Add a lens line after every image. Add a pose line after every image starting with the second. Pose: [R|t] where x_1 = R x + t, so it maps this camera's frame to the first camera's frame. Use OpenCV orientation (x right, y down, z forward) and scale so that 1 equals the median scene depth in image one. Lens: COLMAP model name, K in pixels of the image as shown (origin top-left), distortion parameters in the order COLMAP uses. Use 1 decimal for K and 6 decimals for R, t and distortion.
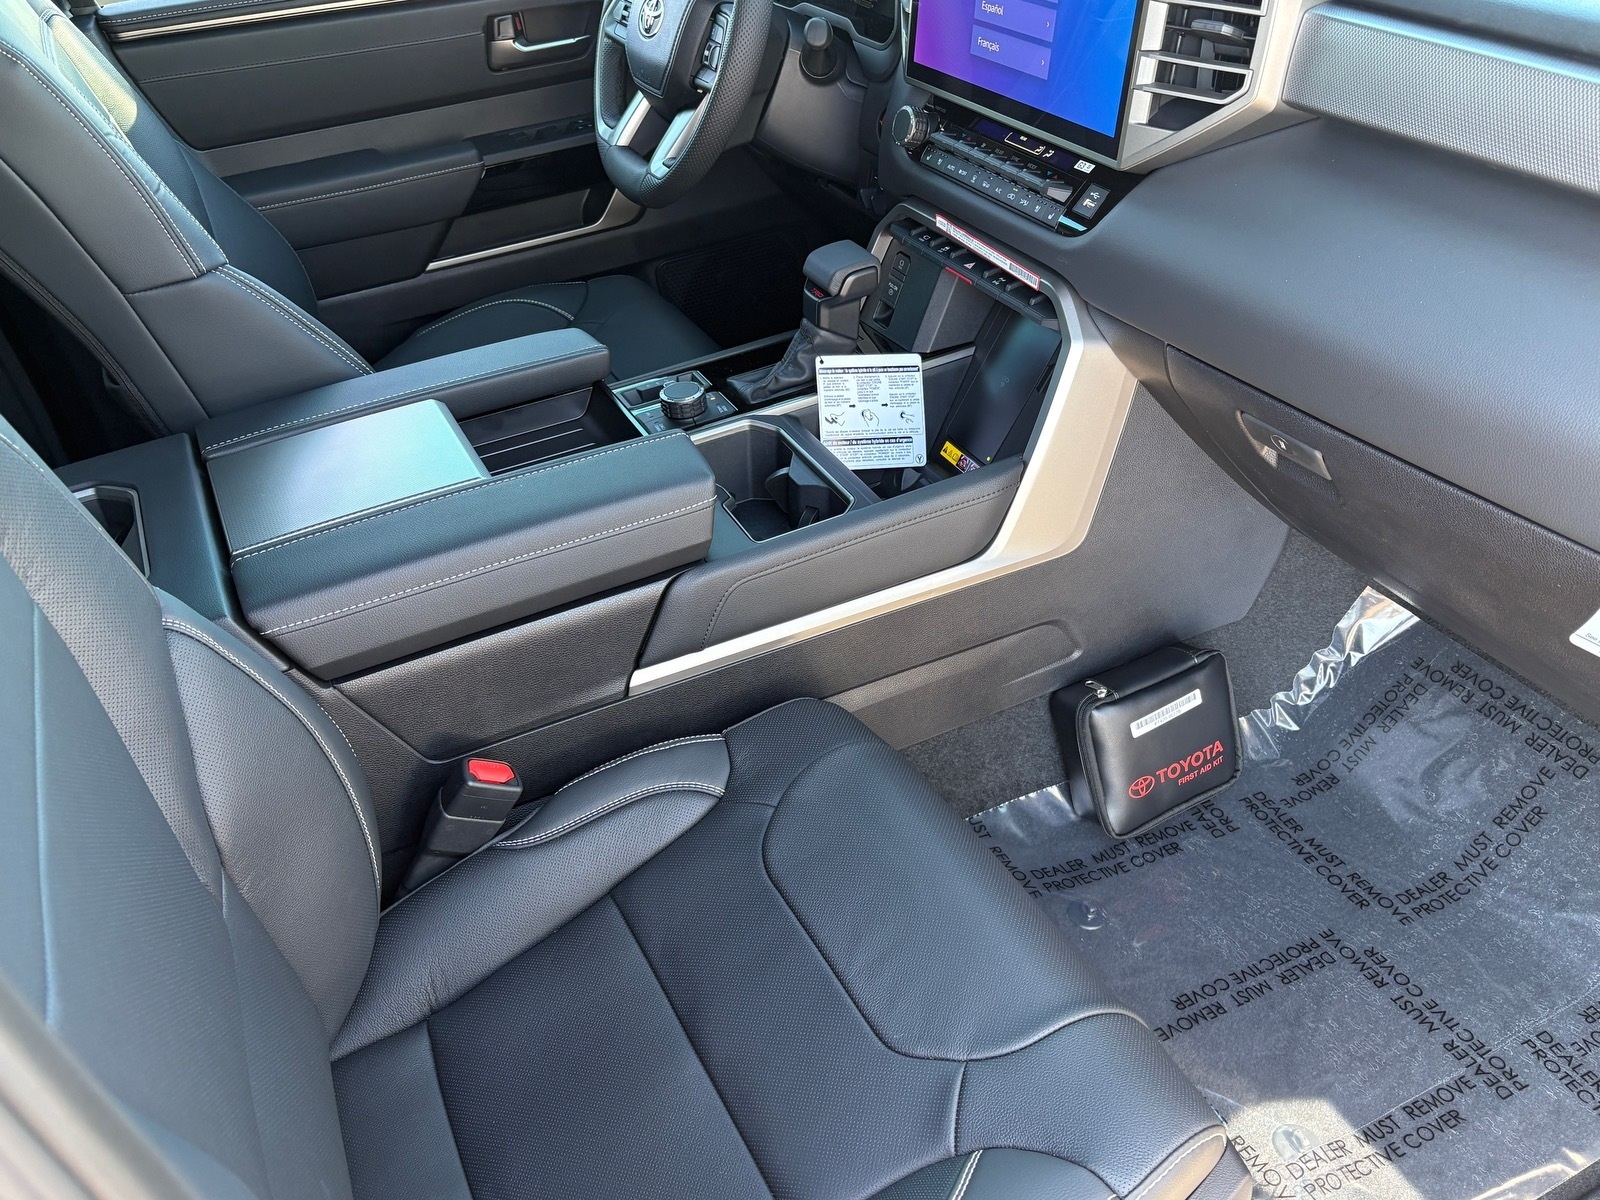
lens RADIAL K [[1314.9, 0, 800.0], [0, 1314.9, 600.0], [0, 0, 1]] dist [-0.006978, 0.001746]
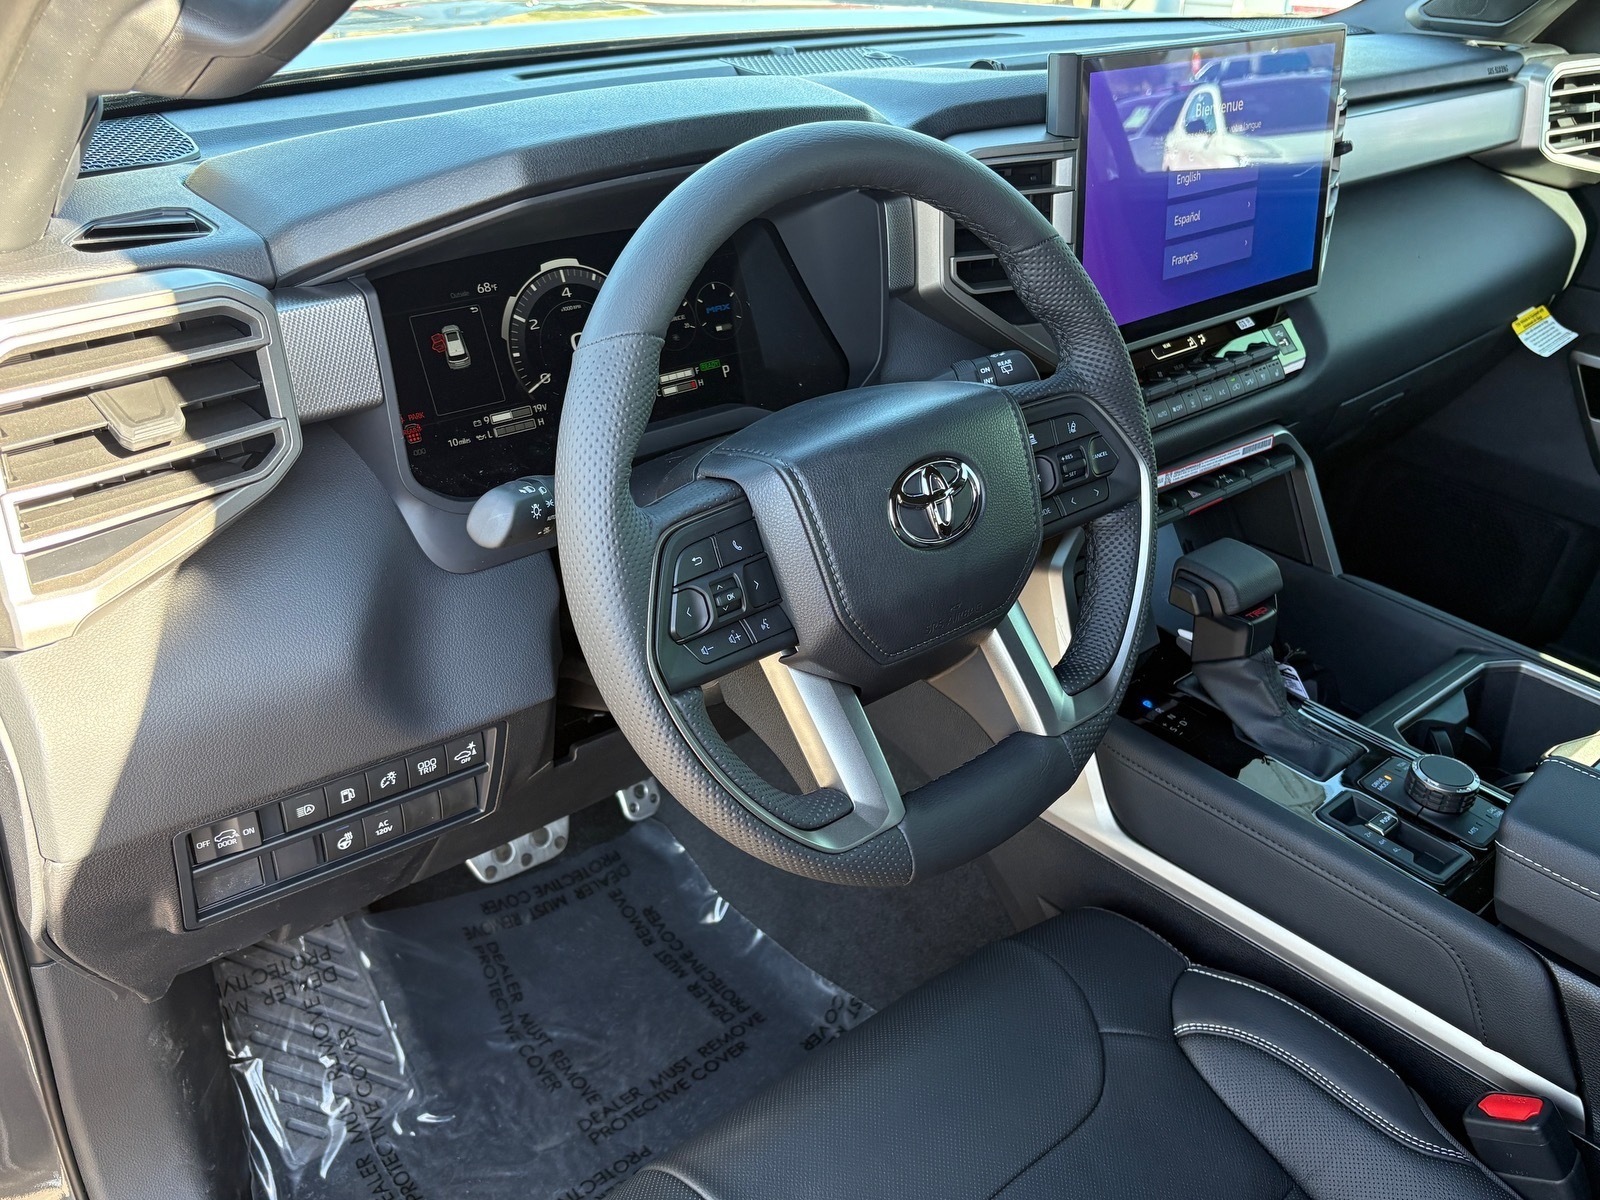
lens RADIAL K [[1421.4, 0, 800.0], [0, 1421.4, 600.0], [0, 0, 1]] dist [0.052306, -0.009207]
pose [[-0.270187, -0.406911, 0.872595, -0.664043], [0.554121, 0.675441, 0.486549, -0.826540], [-0.787368, 0.614982, 0.042983, 1.233868]]
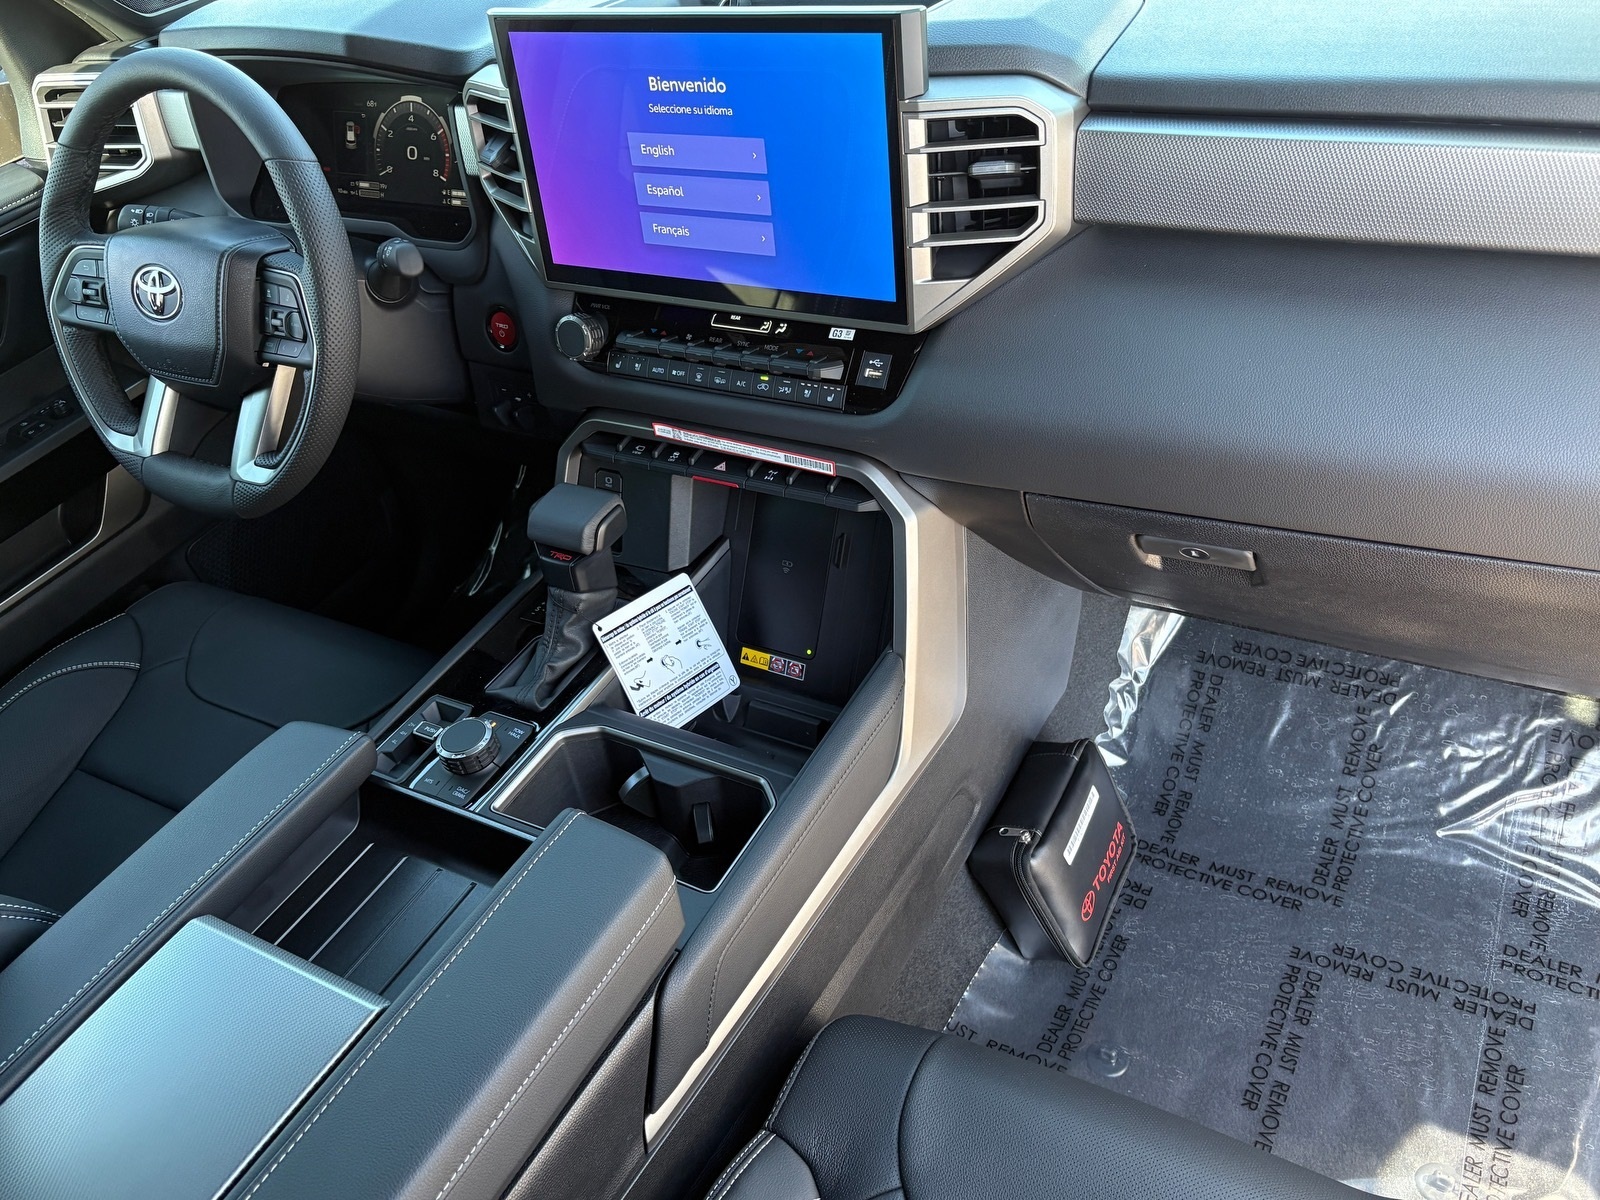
lens RADIAL K [[1305.1, 0, 788.7], [0, 1305.1, 605.1], [0, 0, 1]] dist [0.042939, -0.058210]
pose [[0.836259, -0.390925, 0.384512, -0.210220], [0.399986, 0.914562, 0.059902, -0.208495], [-0.375077, 0.103706, 0.921174, 0.190270]]
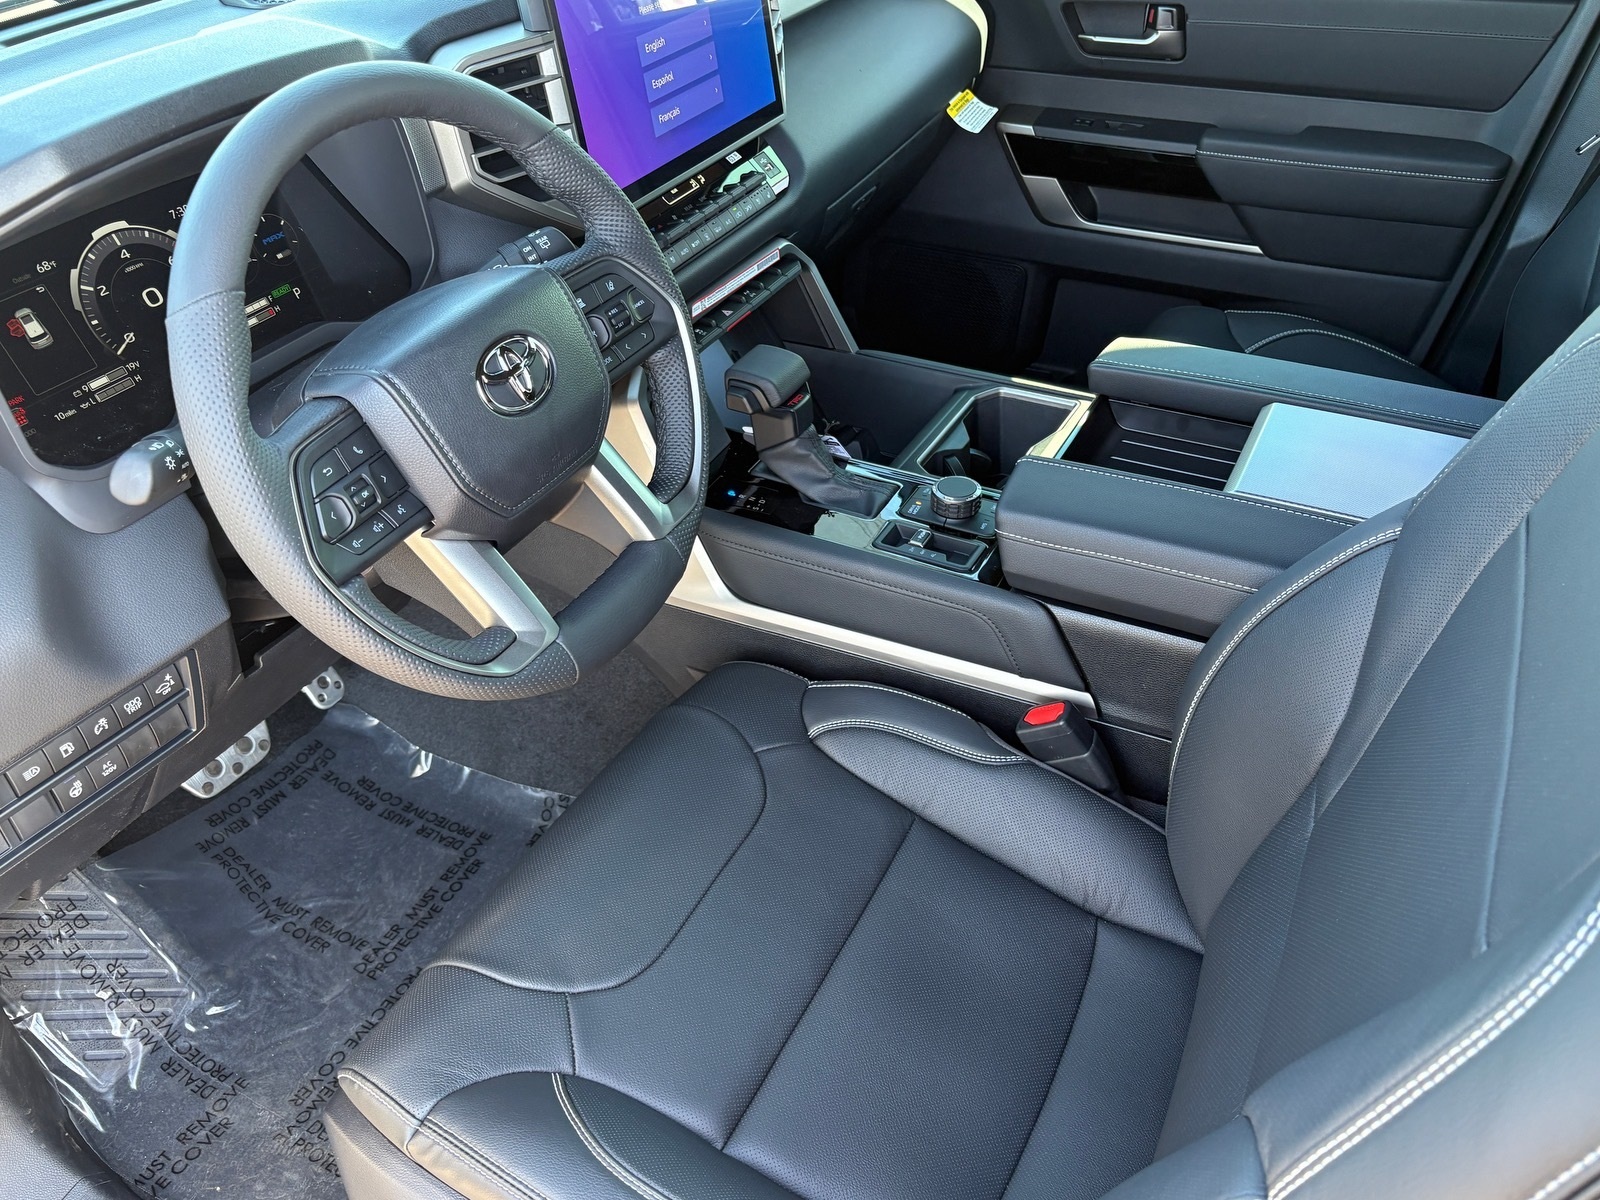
lens RADIAL K [[1305.1, 0, 788.7], [0, 1305.1, 605.1], [0, 0, 1]] dist [0.042939, -0.058210]
pose [[-0.584128, -0.402168, 0.705021, -0.734436], [0.542351, 0.452840, 0.707666, -0.872150], [-0.603863, 0.795737, -0.046401, 1.229024]]
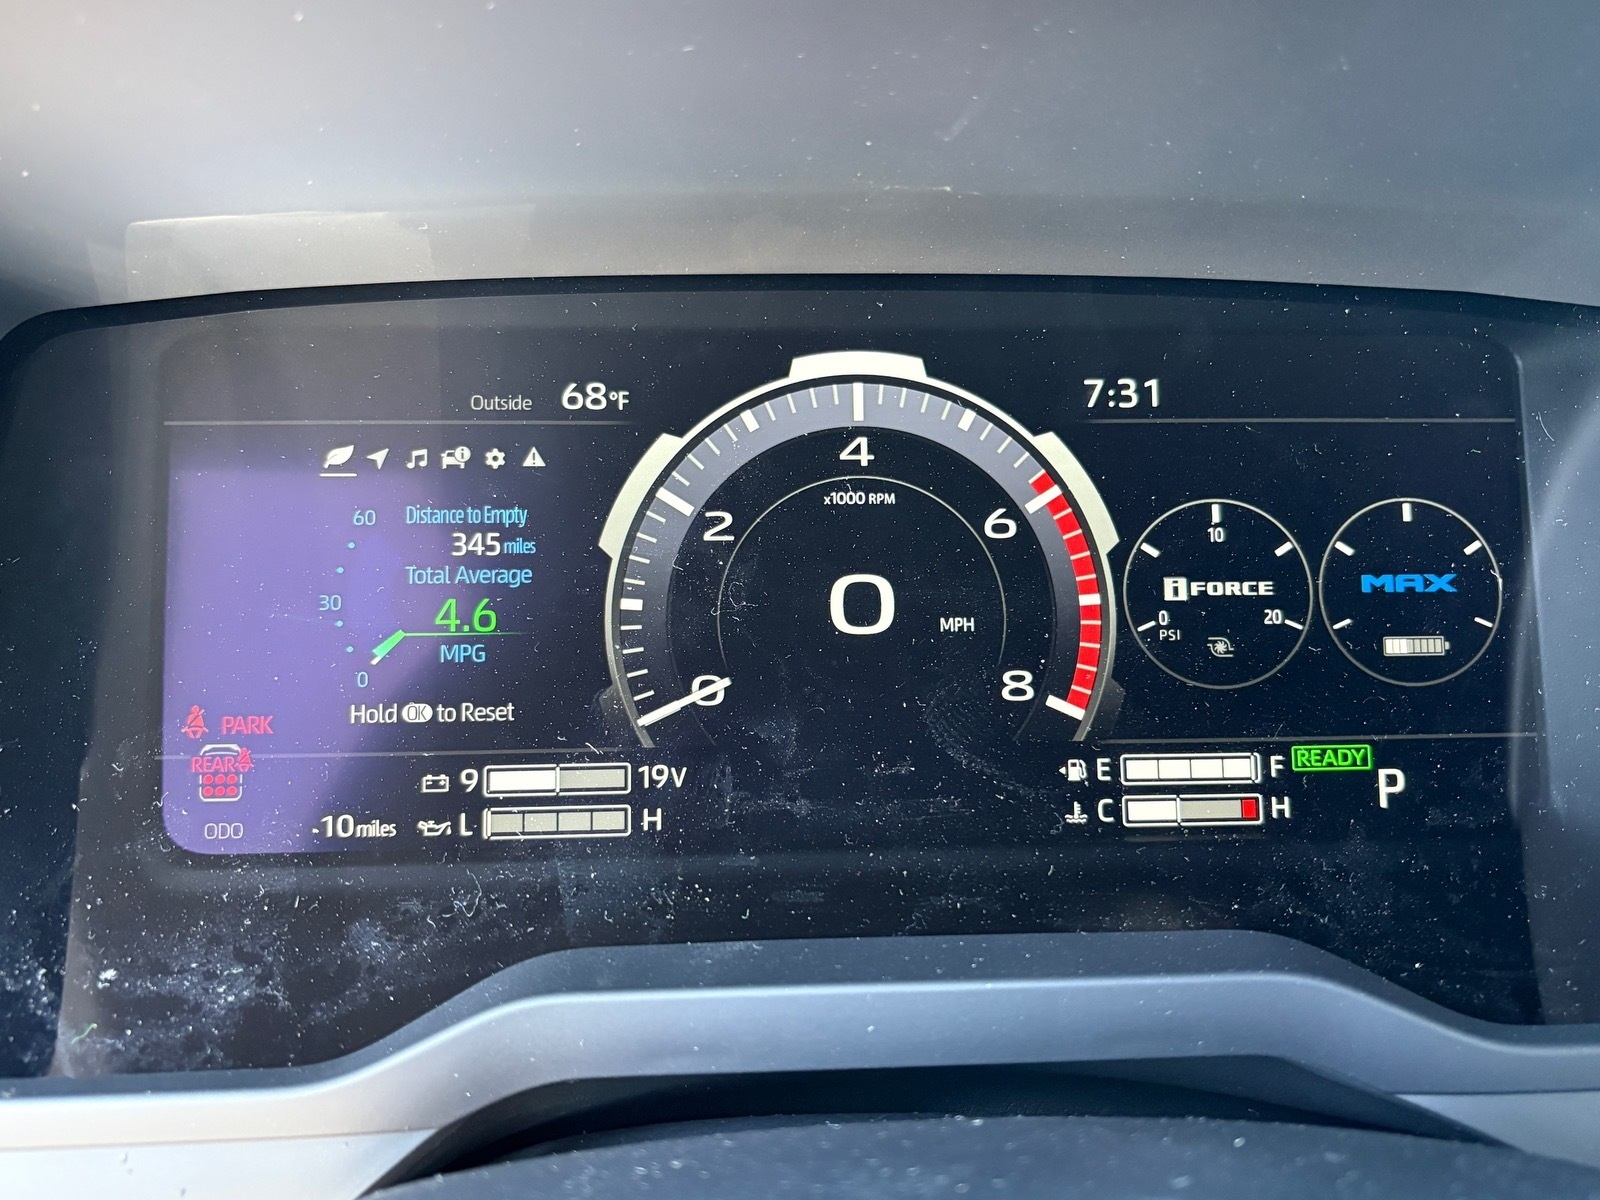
lens RADIAL K [[1455.4, 0, 800.0], [0, 1455.4, 600.0], [0, 0, 1]] dist [0.080096, -0.000324]
pose [[0.377680, -0.226312, 0.897853, -0.134789], [0.523495, 0.852011, -0.005450, -0.617121], [-0.763748, 0.472081, 0.440261, 1.171879]]
